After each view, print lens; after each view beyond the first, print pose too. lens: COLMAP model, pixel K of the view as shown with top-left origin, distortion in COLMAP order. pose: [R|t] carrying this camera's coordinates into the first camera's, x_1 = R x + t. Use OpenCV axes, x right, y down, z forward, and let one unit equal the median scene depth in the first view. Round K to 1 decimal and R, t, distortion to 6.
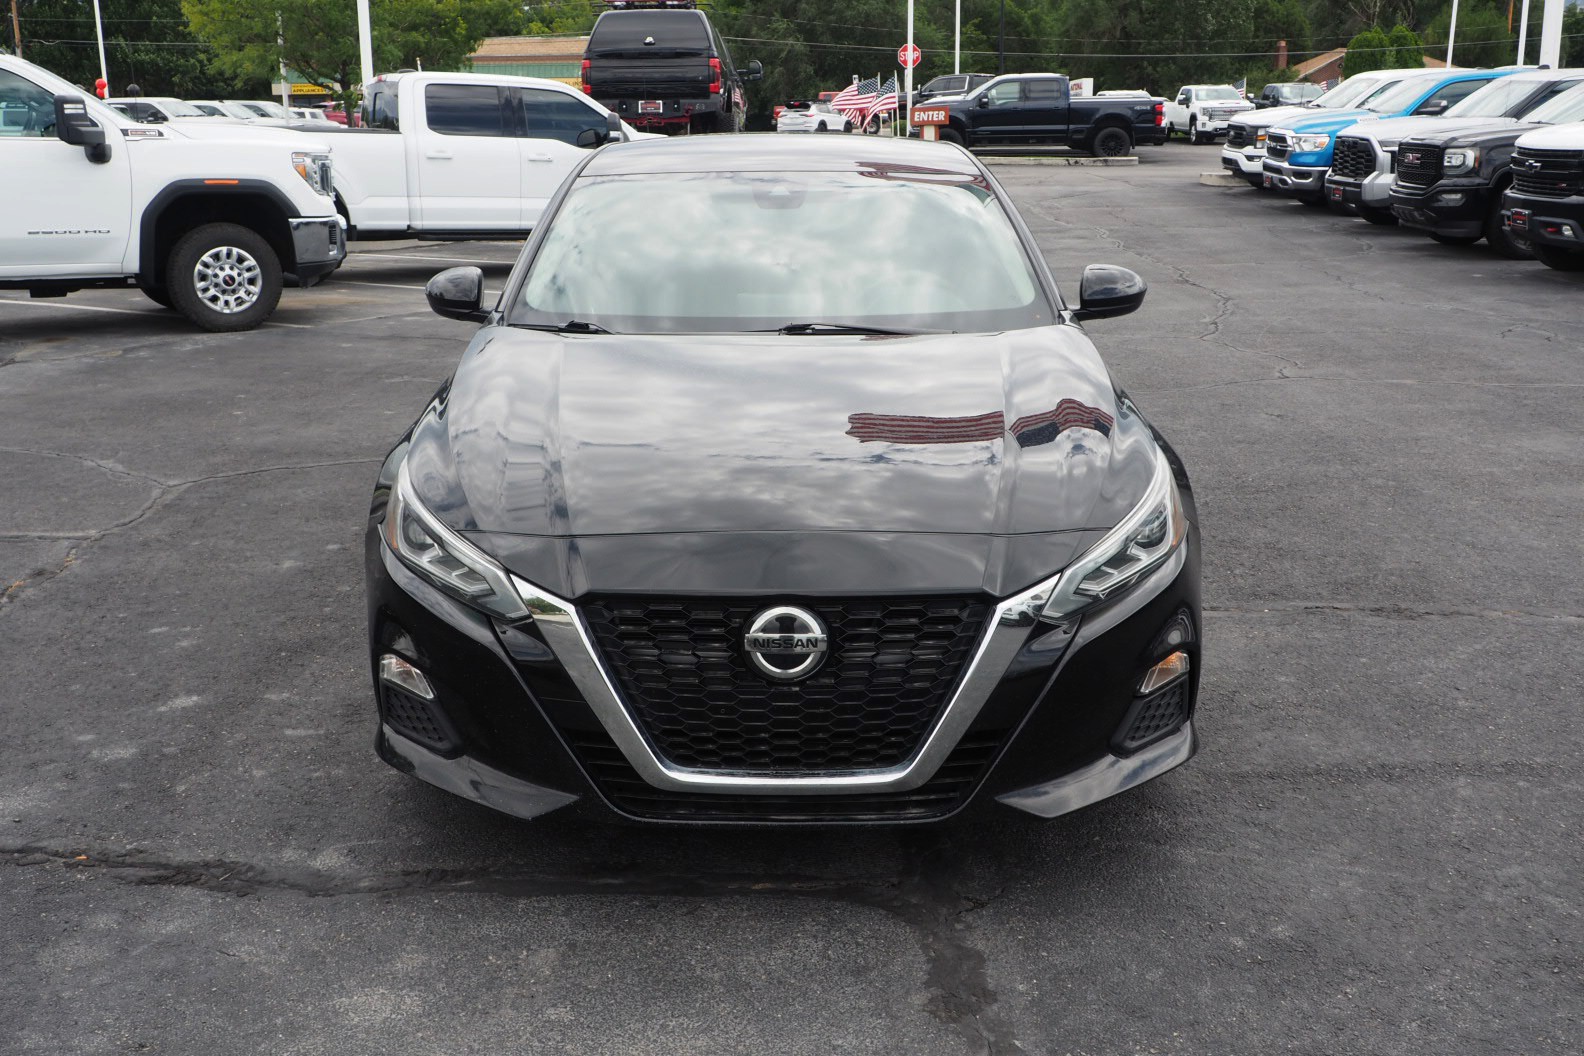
lens RADIAL K [[1530.8, 0, 799.4], [0, 1530.8, 531.5], [0, 0, 1]] dist [-0.009288, 0.000000]
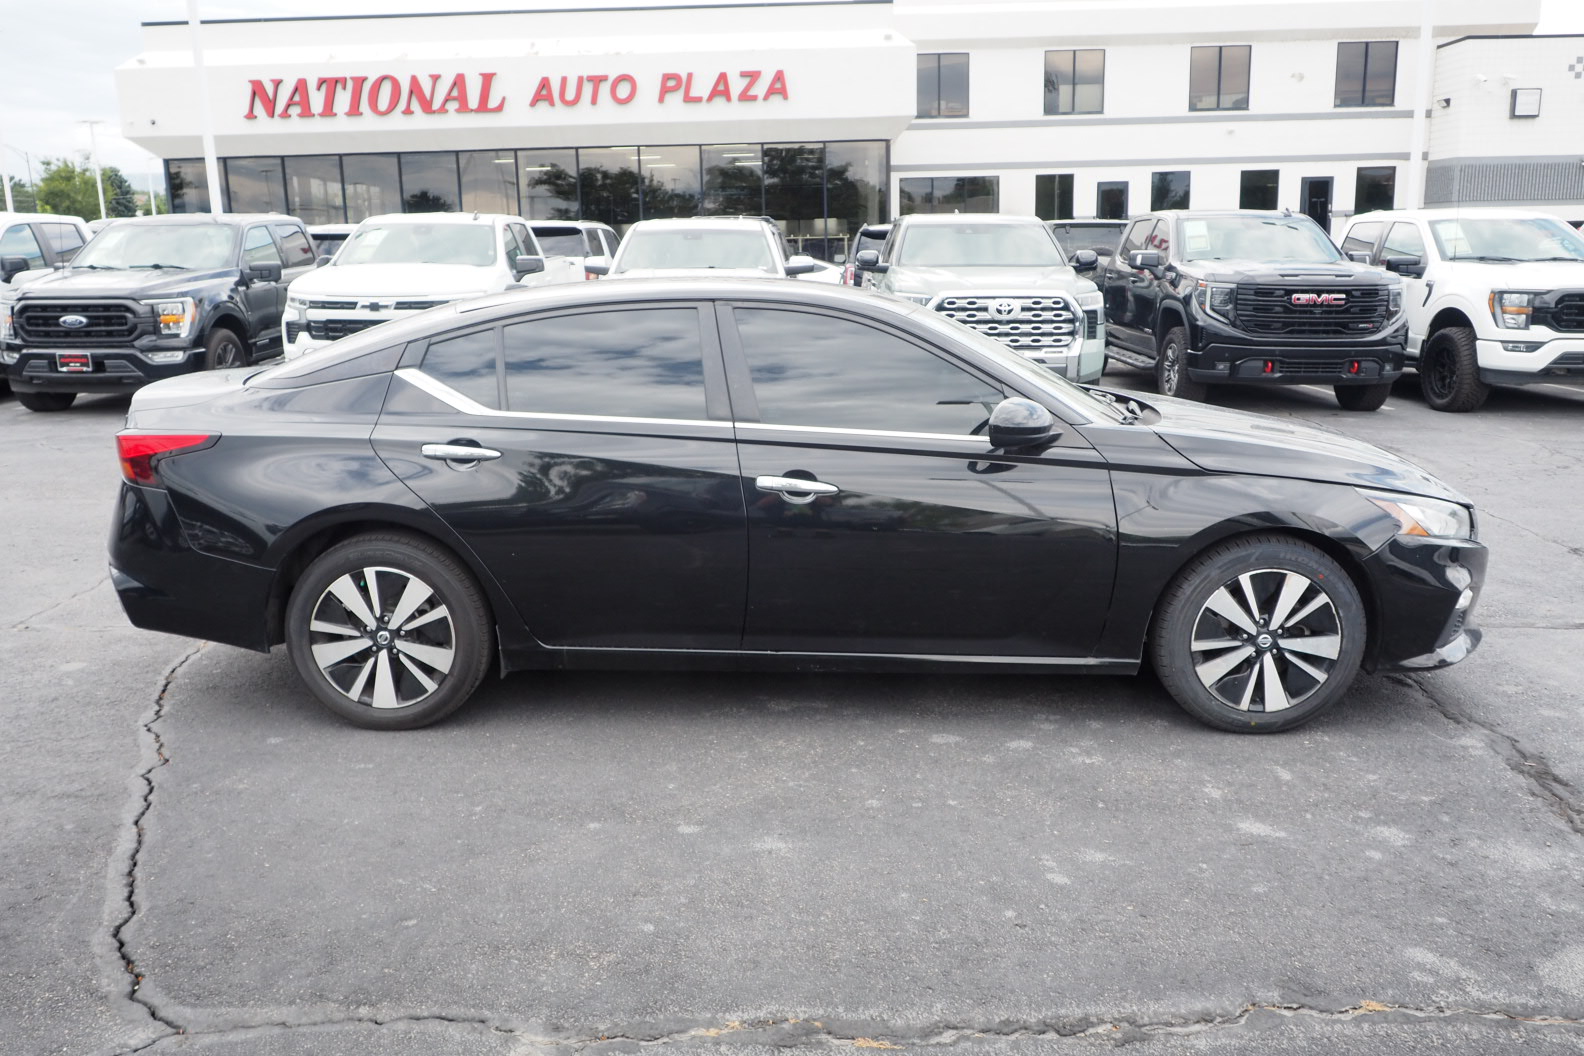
lens RADIAL K [[1251.0, 0, 752.4], [0, 1251.0, 524.9], [0, 0, 1]] dist [-0.021077, 0.005627]
pose [[0.048674, -0.207970, 0.976923, -0.182024], [0.264300, 0.945900, 0.188197, -0.049774], [-0.963211, 0.249040, 0.101008, 0.182324]]
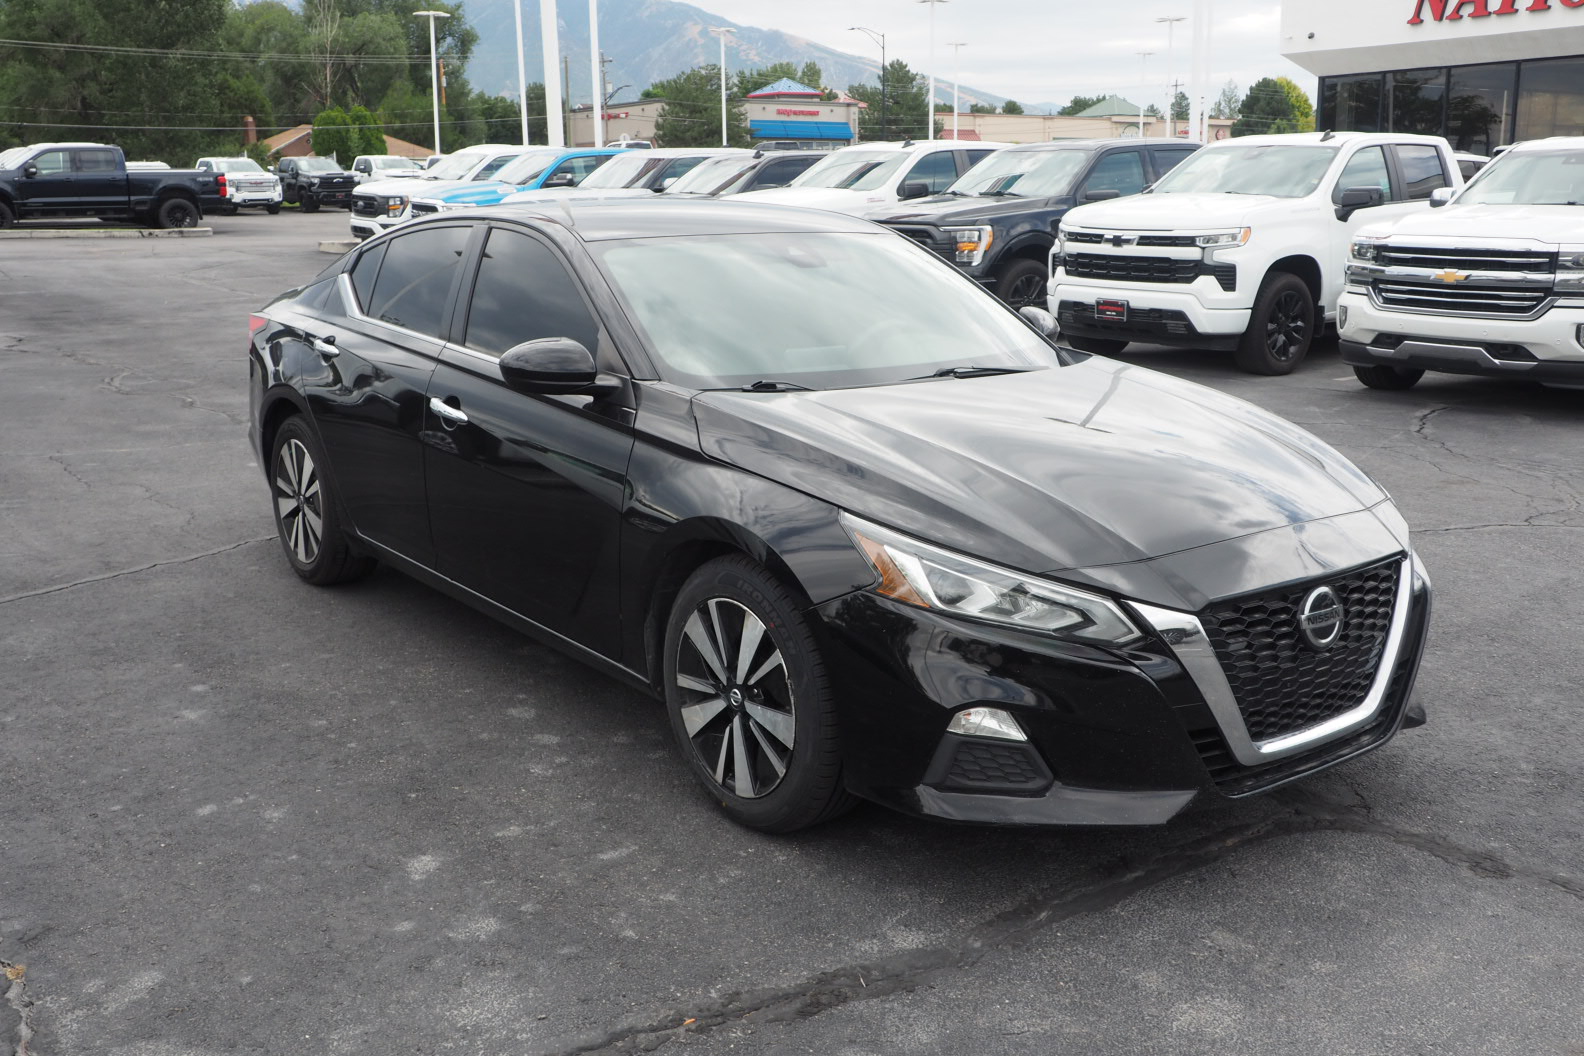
lens RADIAL K [[1466.9, 0, 788.5], [0, 1466.9, 527.0], [0, 0, 1]] dist [-0.012423, 0.000000]
pose [[0.797621, -0.130507, 0.588871, -0.106168], [0.152854, 0.988176, 0.011963, -0.007799], [-0.583470, 0.080470, 0.808138, 0.033158]]
